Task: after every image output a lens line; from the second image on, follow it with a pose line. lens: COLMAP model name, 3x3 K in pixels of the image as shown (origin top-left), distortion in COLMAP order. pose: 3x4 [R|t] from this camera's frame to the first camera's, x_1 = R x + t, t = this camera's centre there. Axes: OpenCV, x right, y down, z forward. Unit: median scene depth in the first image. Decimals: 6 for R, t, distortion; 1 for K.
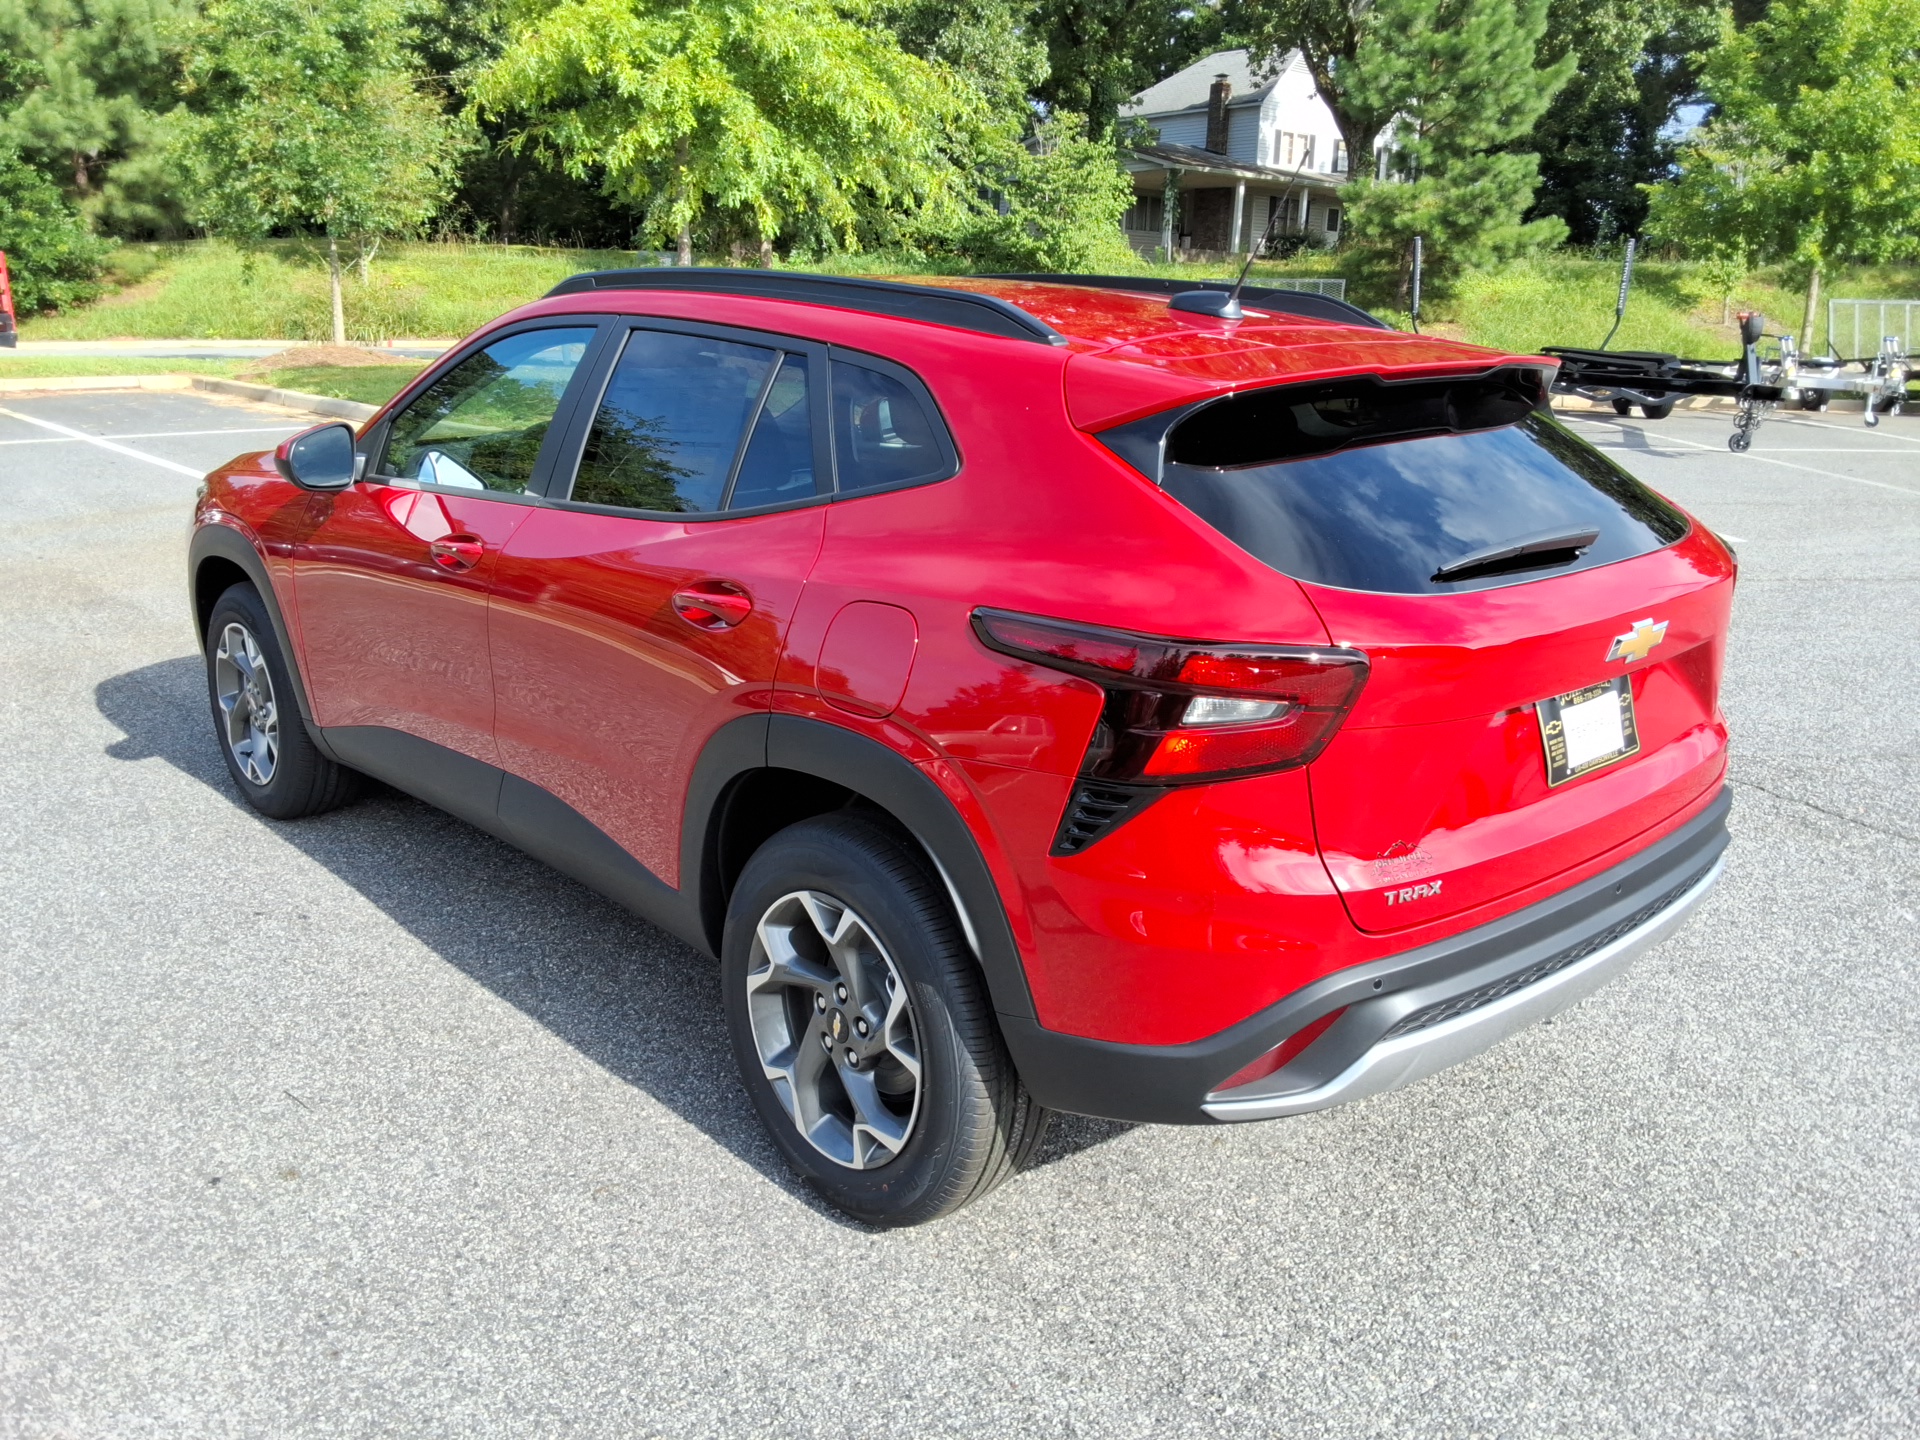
lens RADIAL K [[1538.5, 0, 970.9], [0, 1538.5, 693.0], [0, 0, 1]] dist [0.098828, -0.161928]
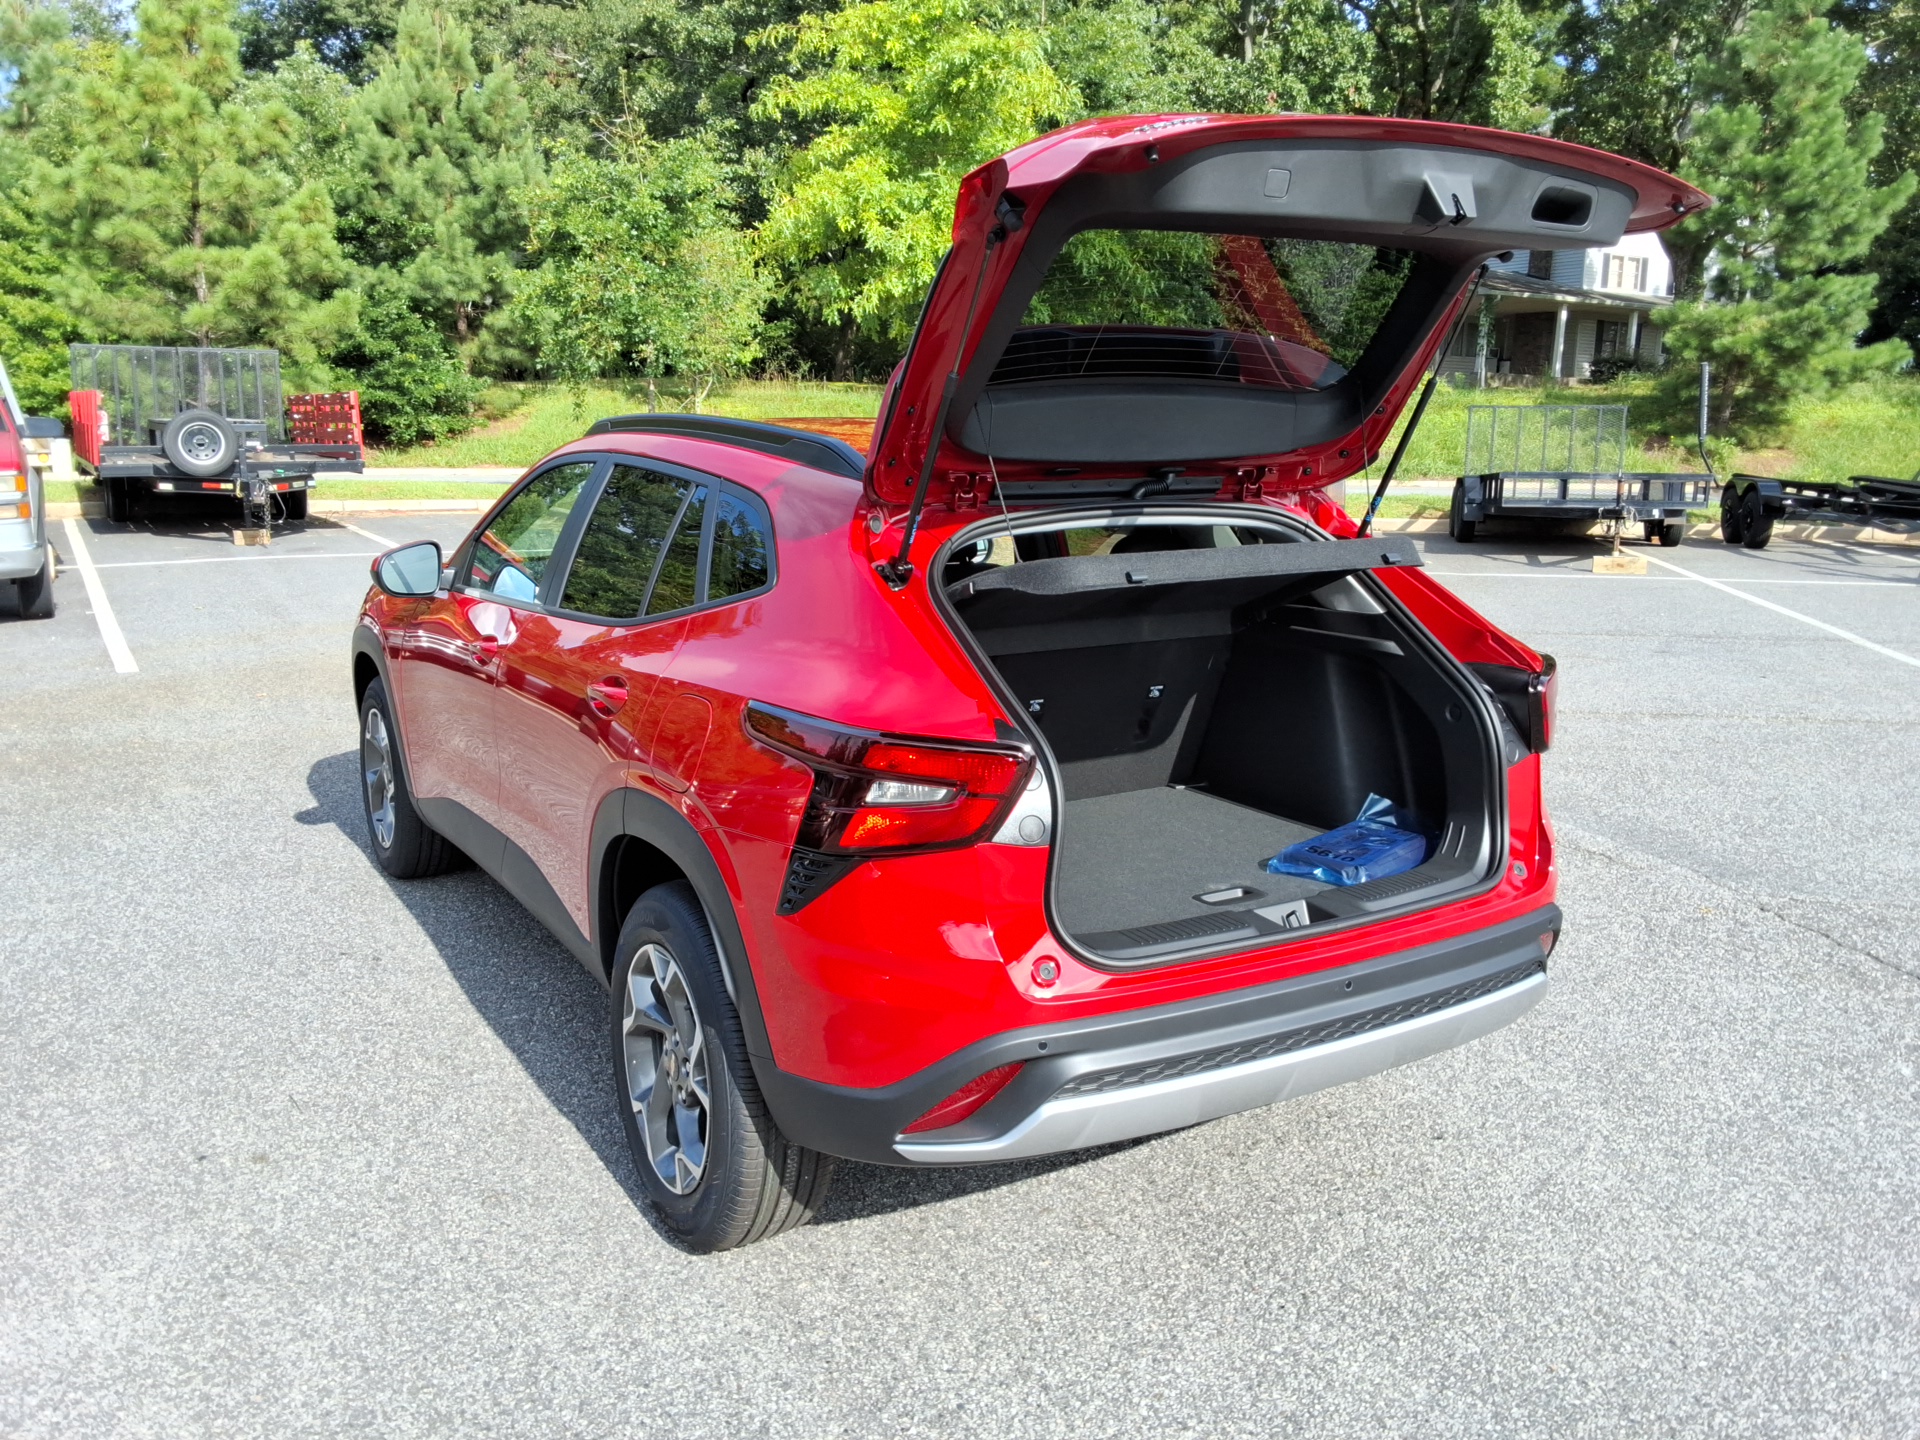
lens RADIAL K [[1538.5, 0, 974.1], [0, 1538.5, 689.1], [0, 0, 1]] dist [0.098828, -0.161928]
pose [[0.979179, 0.030292, -0.200724, 0.029254], [-0.046404, 0.996023, -0.076055, 0.001206], [0.197622, 0.083786, 0.976691, -0.008414]]
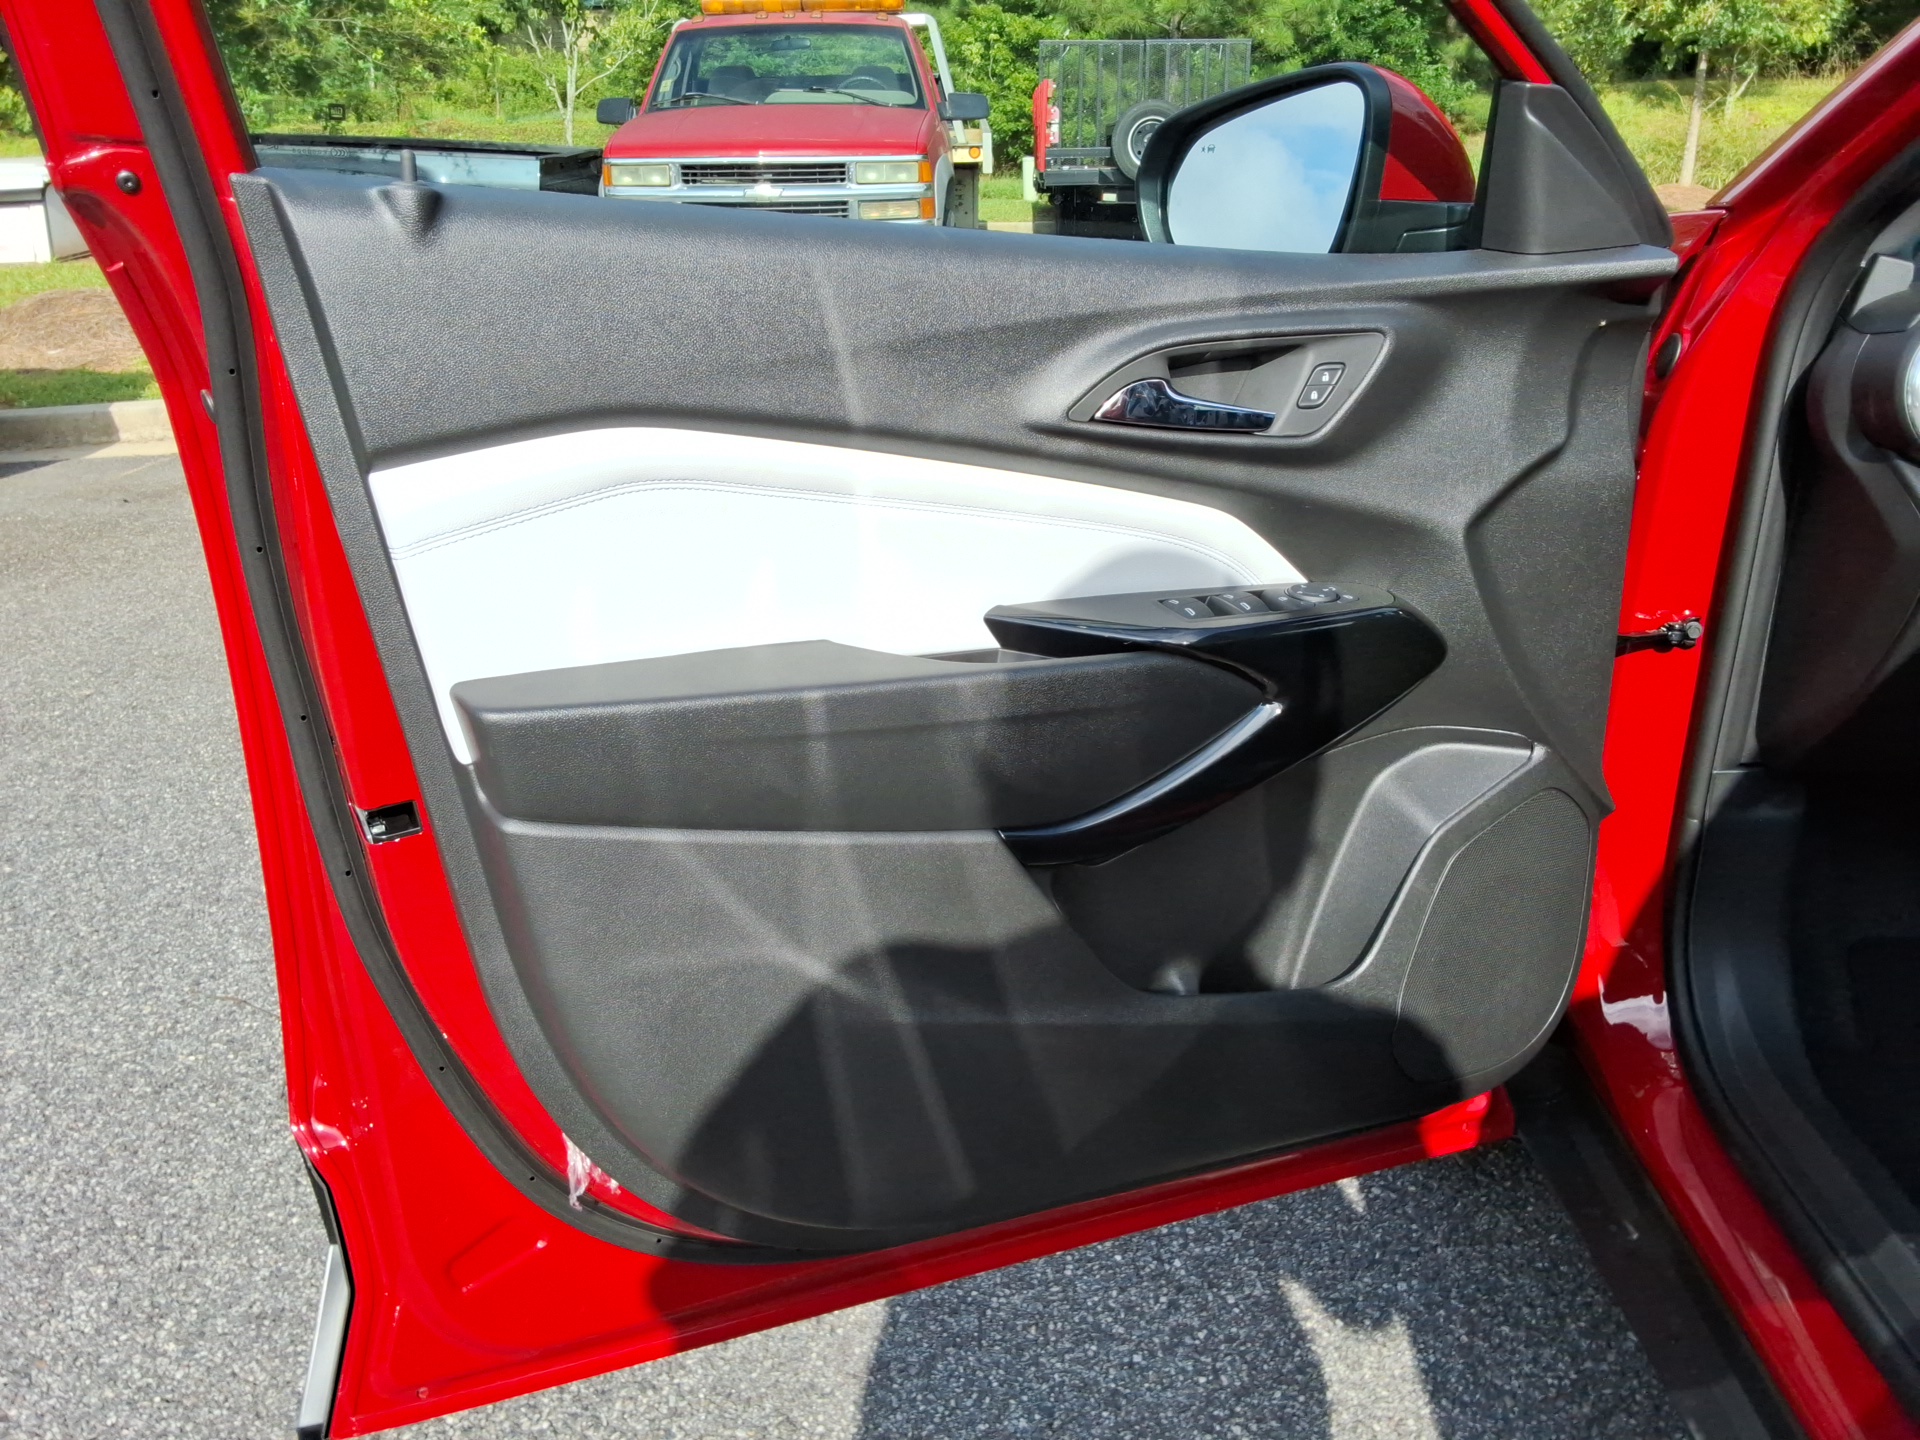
lens RADIAL K [[1538.5, 0, 983.0], [0, 1538.5, 704.3], [0, 0, 1]] dist [0.098828, -0.161928]
pose [[0.713383, 0.216423, -0.666518, -0.035969], [-0.157436, 0.976299, 0.148505, -0.010988], [0.682861, -0.001007, 0.730548, 0.087020]]
